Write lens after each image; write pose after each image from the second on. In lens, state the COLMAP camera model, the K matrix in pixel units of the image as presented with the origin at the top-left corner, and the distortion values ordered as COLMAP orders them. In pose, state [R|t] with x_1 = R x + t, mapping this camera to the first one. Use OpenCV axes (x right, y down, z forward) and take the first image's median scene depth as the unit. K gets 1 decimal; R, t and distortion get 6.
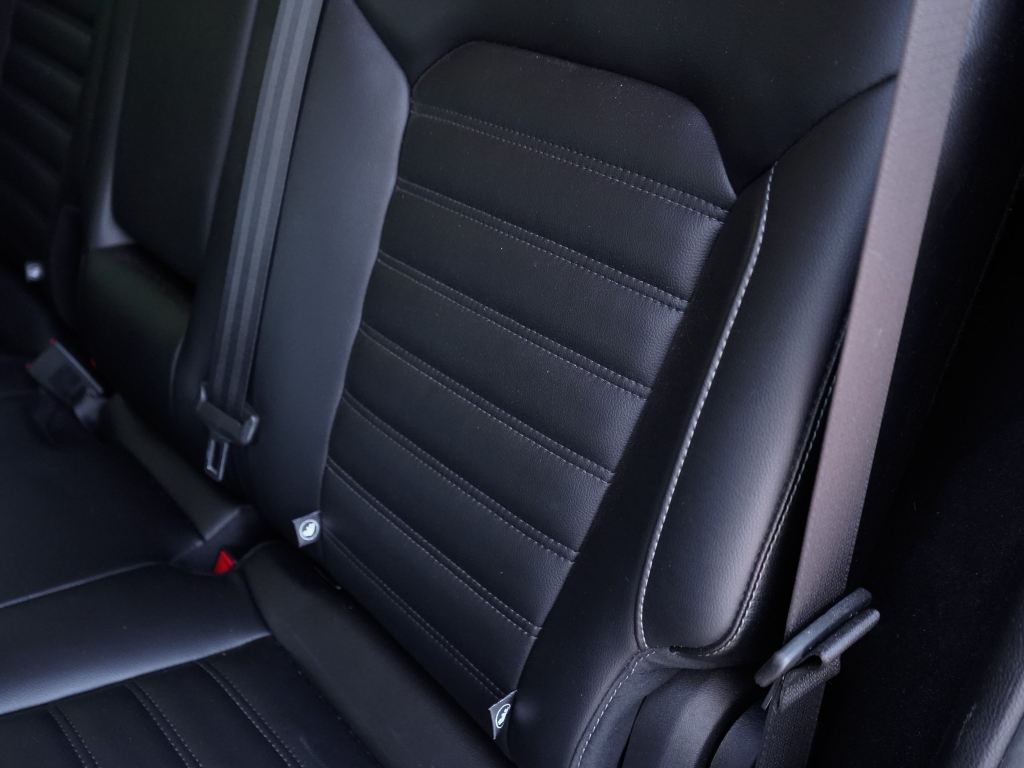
lens RADIAL K [[1053.0, 0, 512.0], [0, 1053.0, 384.0], [0, 0, 1]] dist [0.005875, 0.002234]
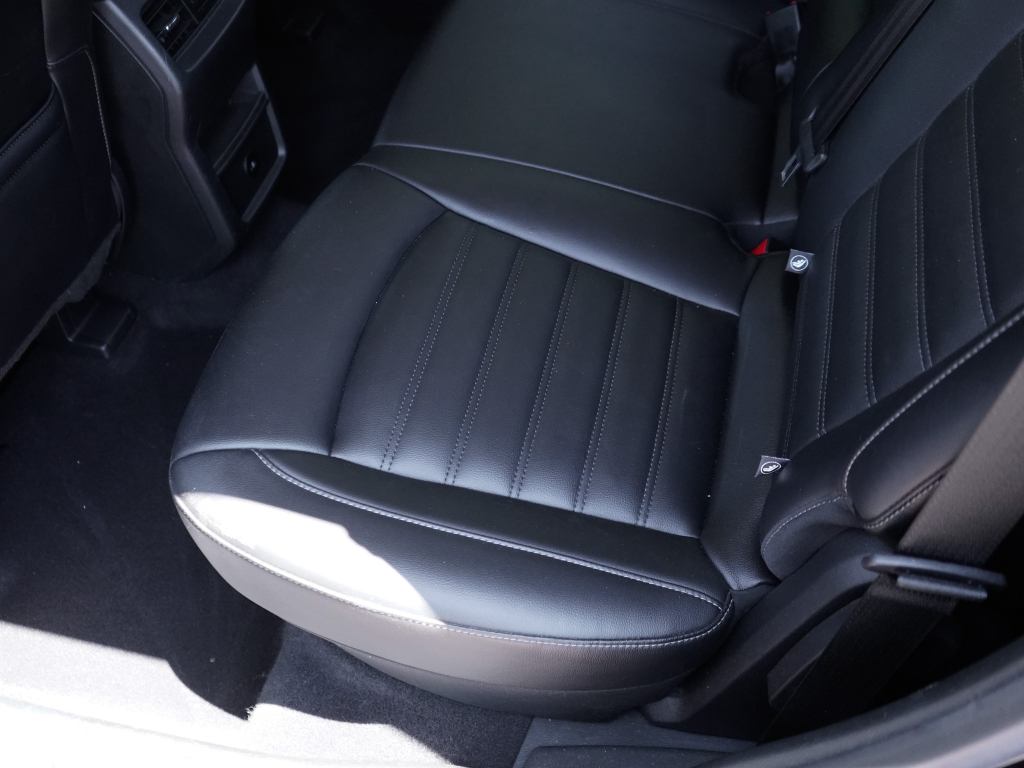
lens RADIAL K [[1086.6, 0, 512.0], [0, 1086.6, 384.0], [0, 0, 1]] dist [-0.025969, -0.004118]
pose [[0.605670, 0.617152, -0.502282, 0.300819], [-0.412933, 0.783359, 0.464580, -0.183724], [0.680184, -0.073974, 0.729300, -0.118204]]
